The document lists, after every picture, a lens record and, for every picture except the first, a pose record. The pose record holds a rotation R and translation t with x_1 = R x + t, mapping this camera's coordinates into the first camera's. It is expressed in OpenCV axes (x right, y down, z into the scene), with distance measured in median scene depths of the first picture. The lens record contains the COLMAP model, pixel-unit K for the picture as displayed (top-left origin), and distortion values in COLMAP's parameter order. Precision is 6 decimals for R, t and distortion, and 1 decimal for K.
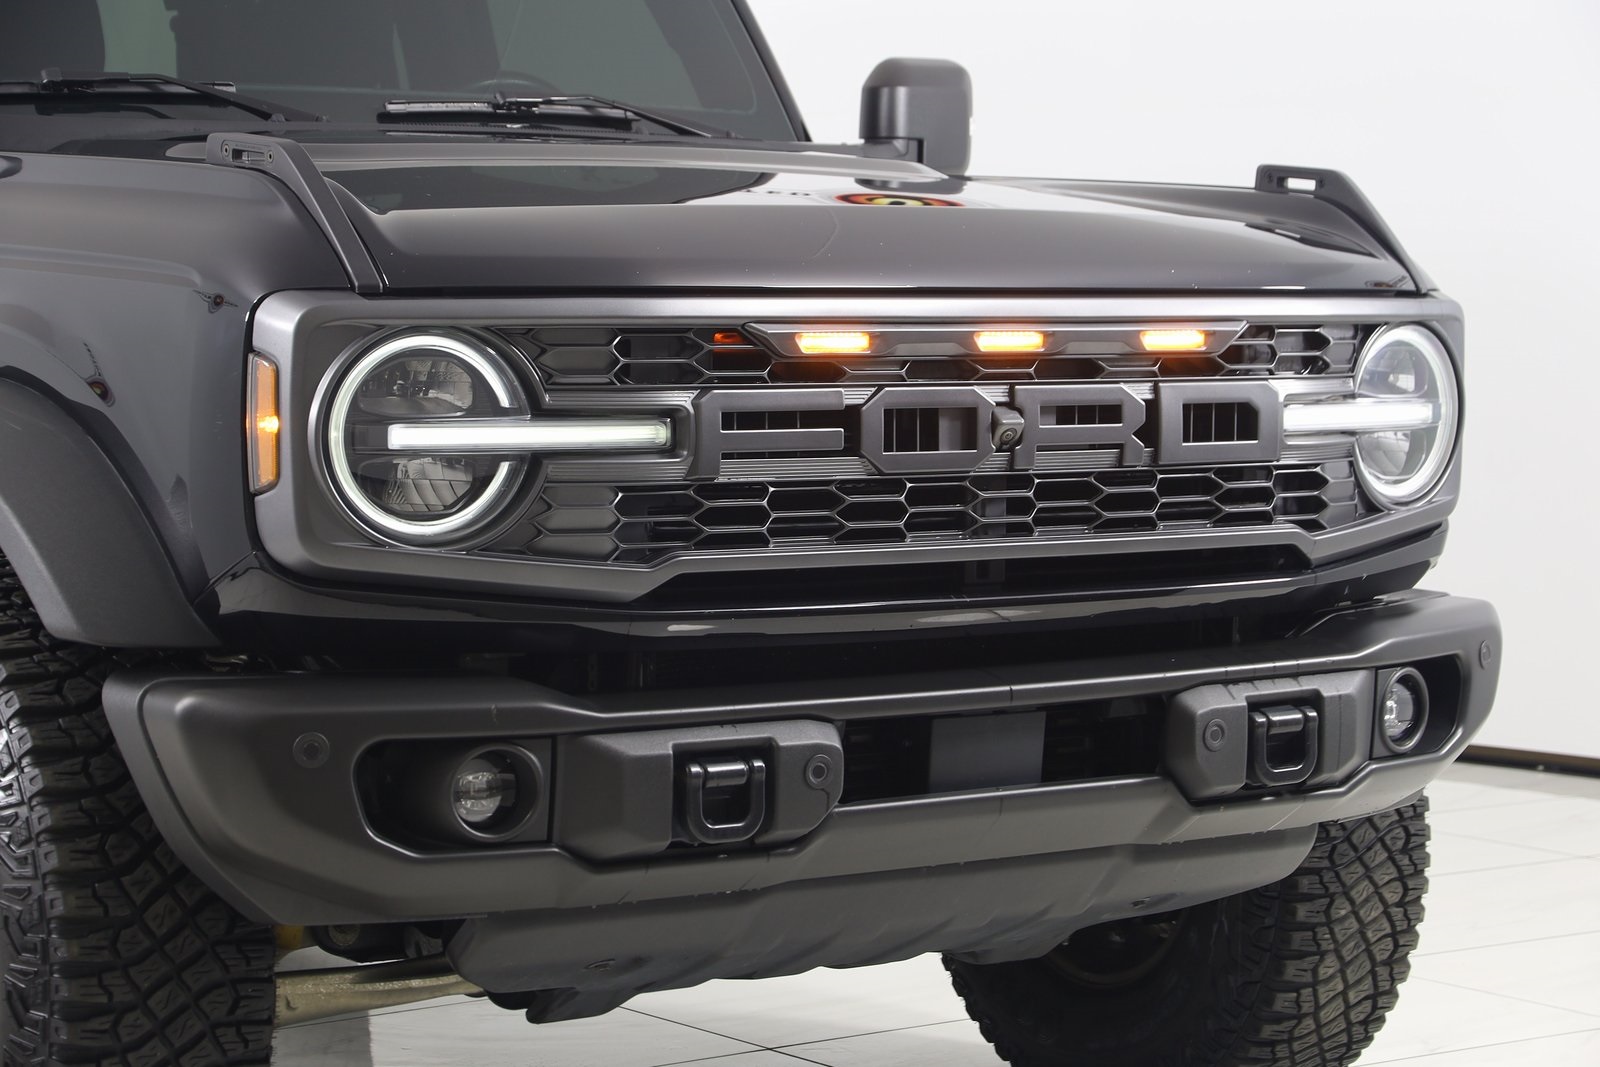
lens RADIAL K [[3371.7, 0, 801.3], [0, 3371.7, 537.5], [0, 0, 1]] dist [0.110977, 0.237746]
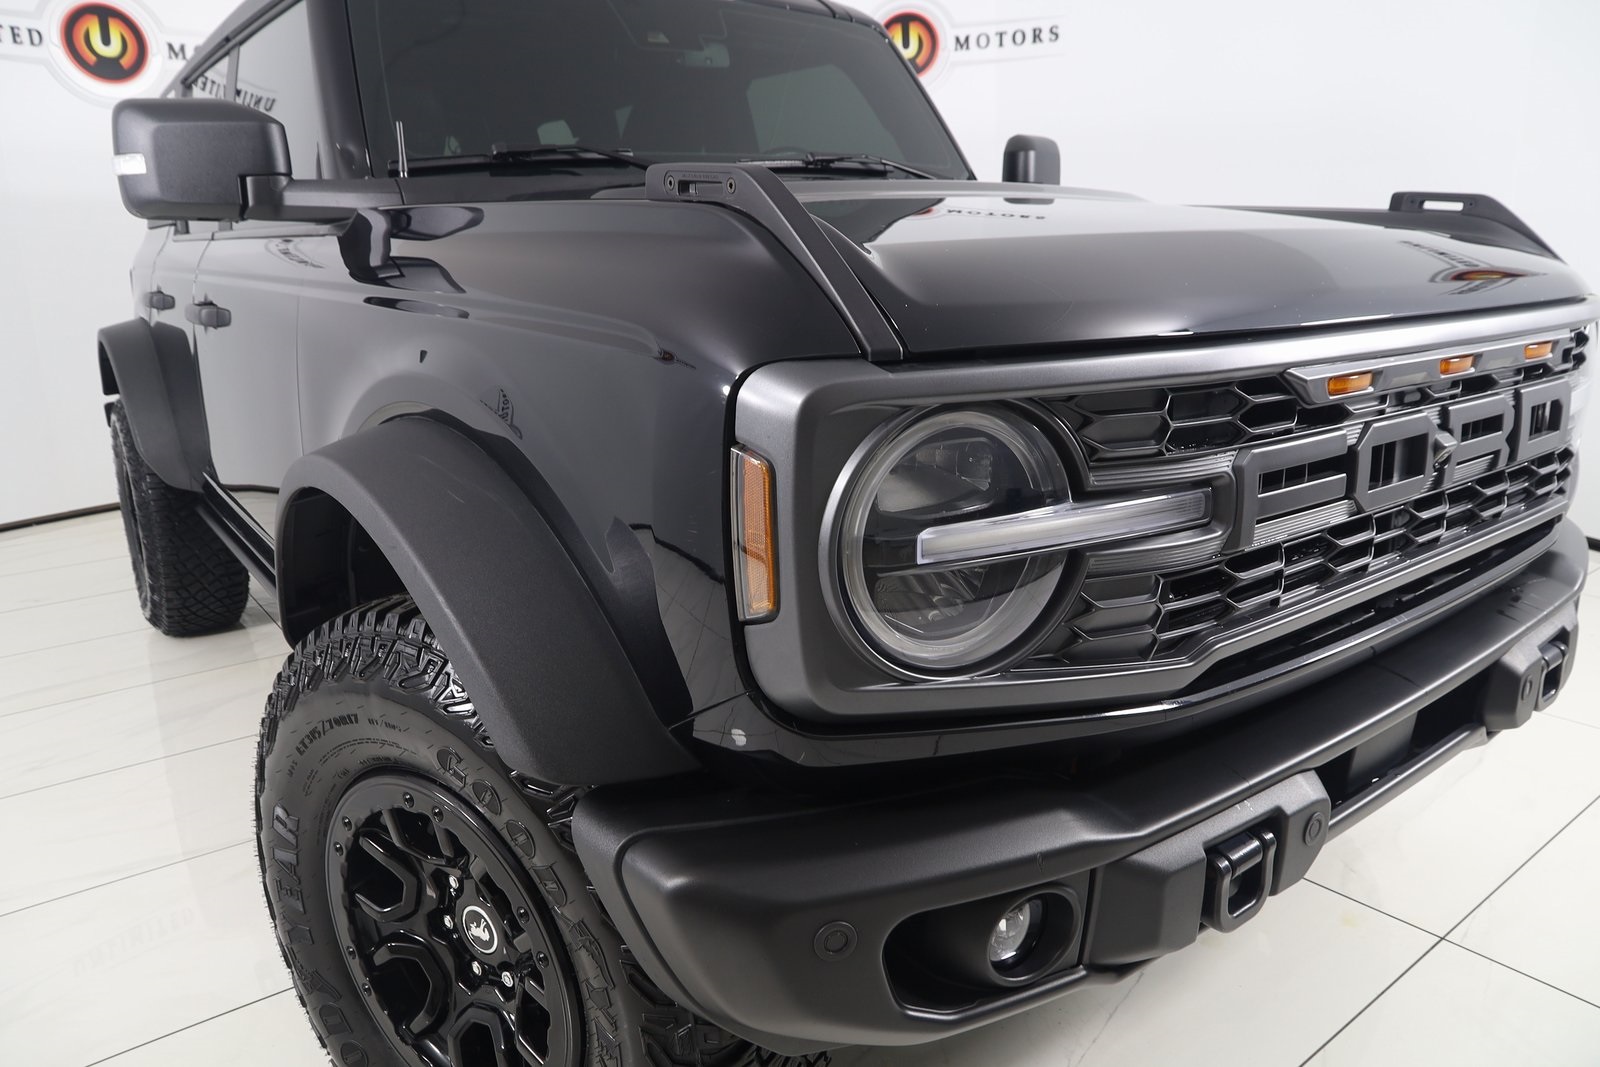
lens RADIAL K [[1028.2, 0, 803.1], [0, 1028.2, 507.3], [0, 0, 1]] dist [-0.048867, 0.001750]
pose [[0.999131, -0.036115, 0.020792, -0.145548], [0.032200, 0.985784, 0.164905, -0.075006], [-0.026451, -0.164092, 0.986090, 0.735681]]
